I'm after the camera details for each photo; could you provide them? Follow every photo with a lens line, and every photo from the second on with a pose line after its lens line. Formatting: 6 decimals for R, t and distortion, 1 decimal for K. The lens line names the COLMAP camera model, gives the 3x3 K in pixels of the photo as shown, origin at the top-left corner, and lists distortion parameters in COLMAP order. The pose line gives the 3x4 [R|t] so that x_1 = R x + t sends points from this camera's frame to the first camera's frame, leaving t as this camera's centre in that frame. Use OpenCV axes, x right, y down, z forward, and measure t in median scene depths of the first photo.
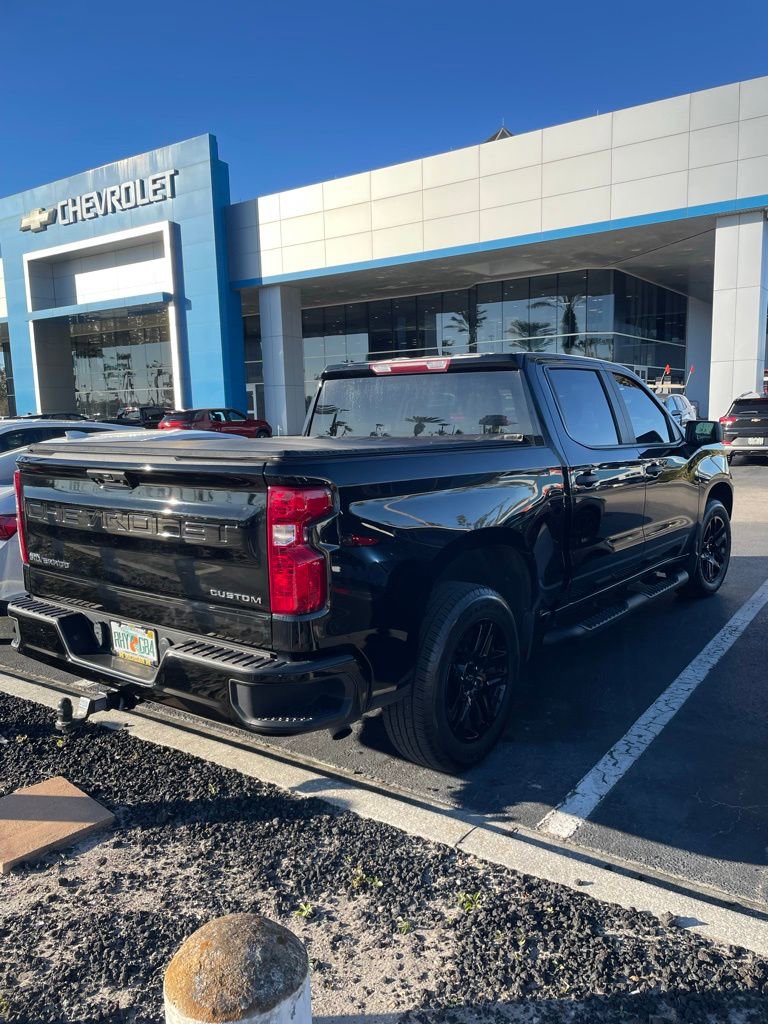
lens RADIAL K [[820.4, 0, 384.0], [0, 820.4, 512.0], [0, 0, 1]] dist [0.050565, -0.086695]
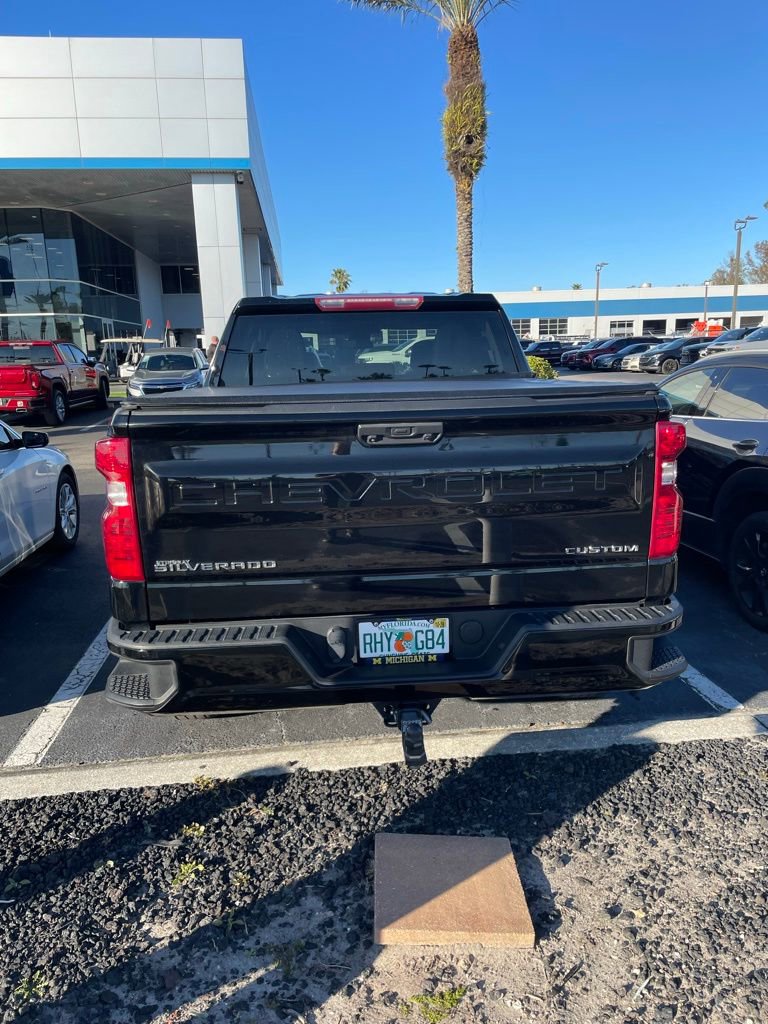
lens RADIAL K [[820.7, 0, 401.3], [0, 820.7, 523.0], [0, 0, 1]] dist [0.050813, -0.086879]
pose [[0.717163, -0.132589, 0.684177, -0.165376], [0.090546, 0.991141, 0.097166, -0.005870], [-0.690999, -0.007735, 0.722815, 0.086715]]
